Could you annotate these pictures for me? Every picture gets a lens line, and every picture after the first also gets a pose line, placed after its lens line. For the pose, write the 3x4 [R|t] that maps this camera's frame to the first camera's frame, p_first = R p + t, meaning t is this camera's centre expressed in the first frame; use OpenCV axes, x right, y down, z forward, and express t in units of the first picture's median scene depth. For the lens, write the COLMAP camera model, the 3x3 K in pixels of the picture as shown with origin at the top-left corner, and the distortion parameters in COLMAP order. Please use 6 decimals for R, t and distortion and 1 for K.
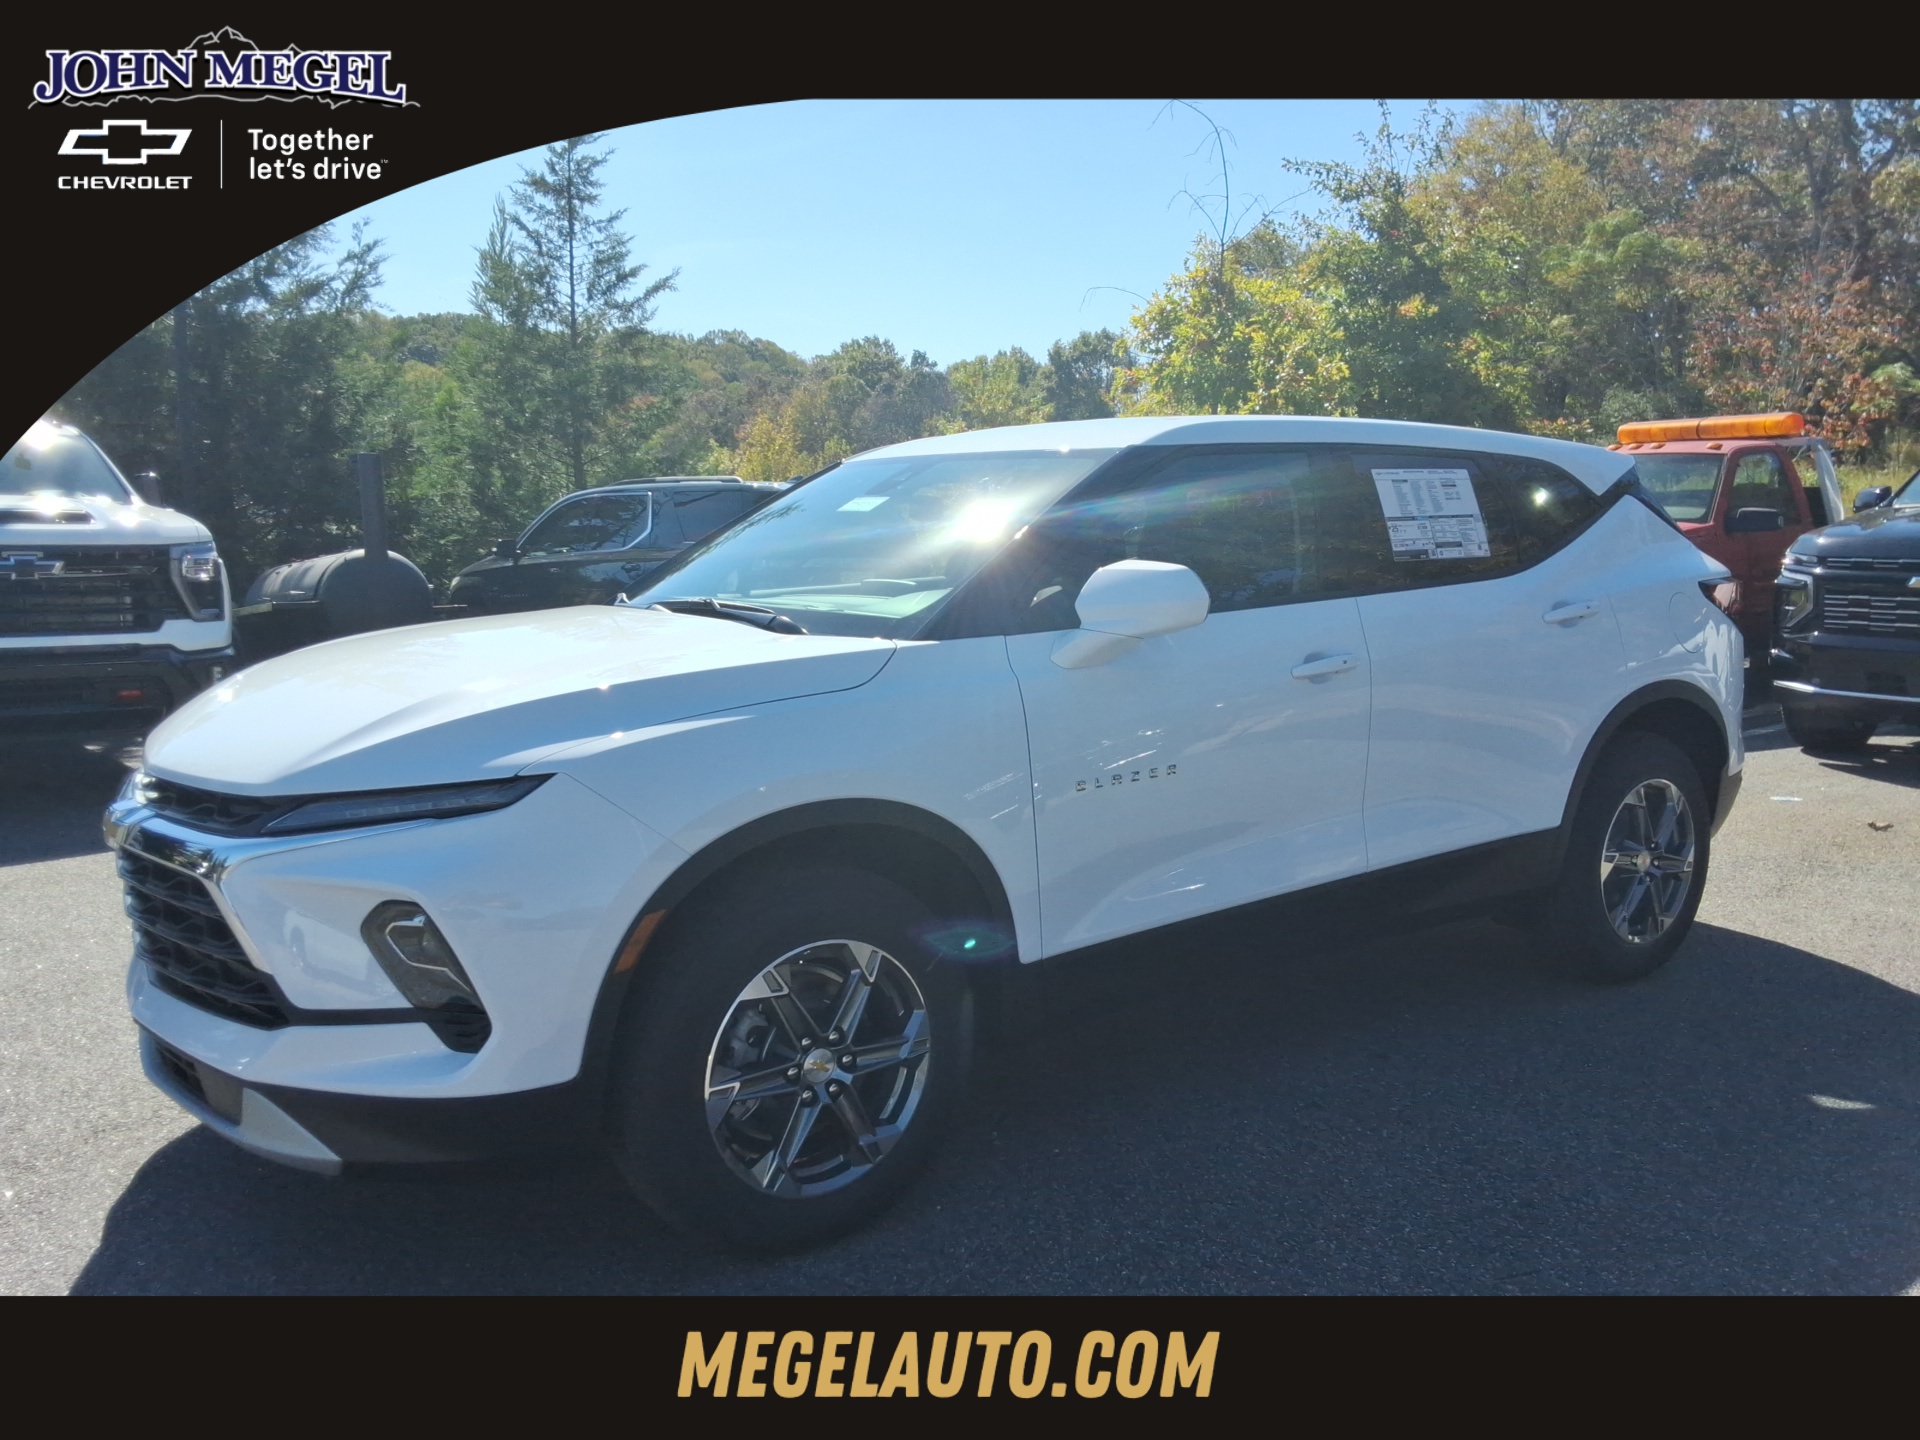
lens RADIAL K [[1537.9, 0, 972.9], [0, 1537.9, 734.6], [0, 0, 1]] dist [0.140623, -0.235262]
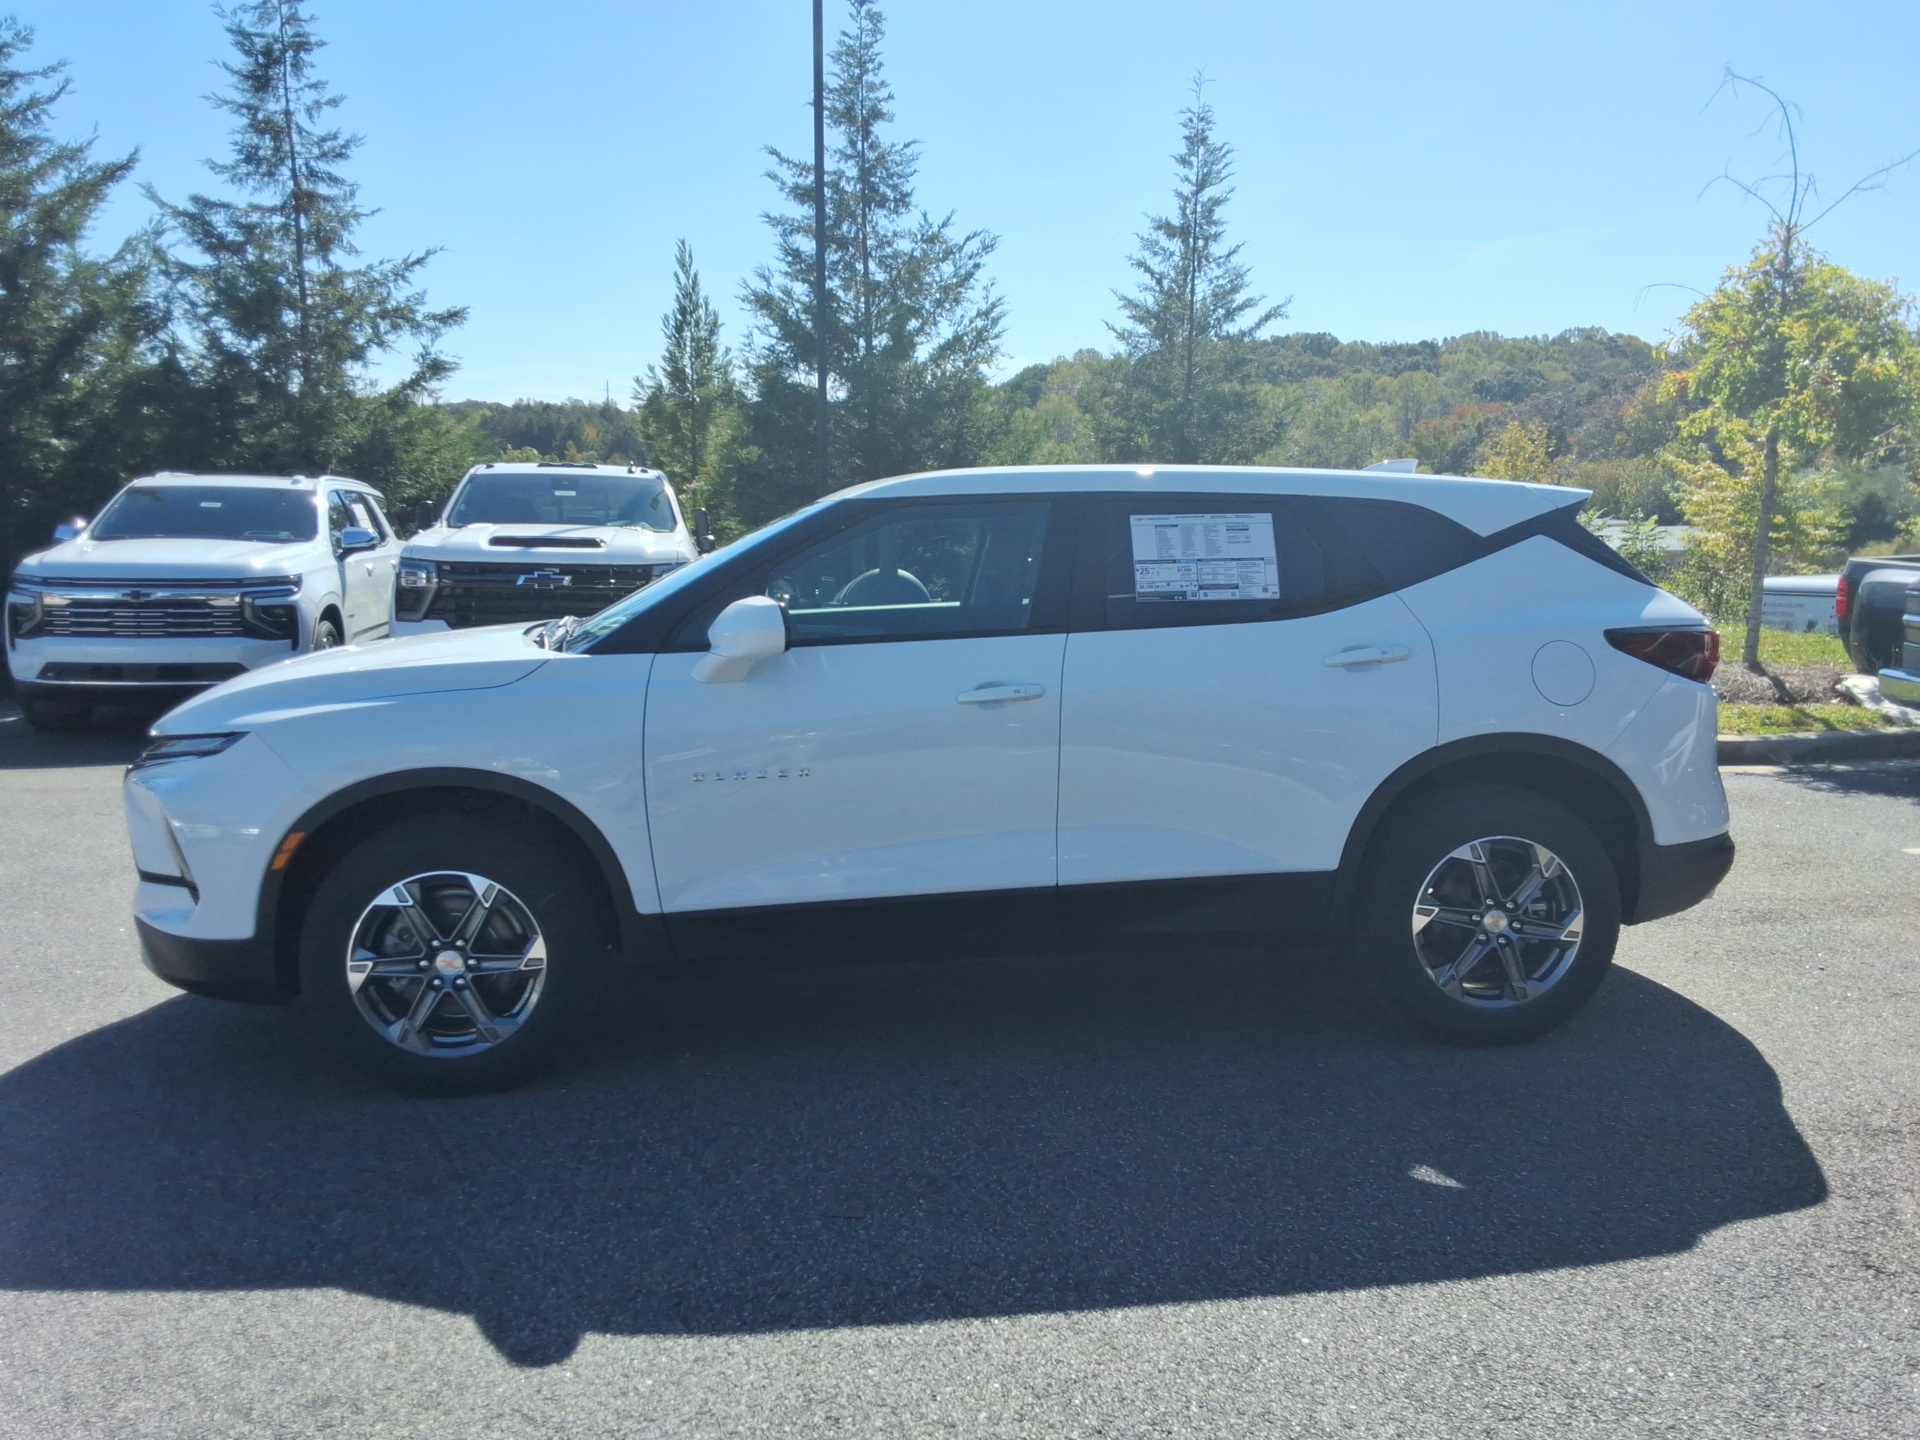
lens RADIAL K [[1537.9, 0, 972.9], [0, 1537.9, 734.6], [0, 0, 1]] dist [0.140623, -0.235262]
pose [[0.867203, 0.065159, -0.493673, 0.671646], [-0.068481, 0.997588, 0.011373, -0.023380], [0.493223, 0.023944, 0.869573, 0.020987]]
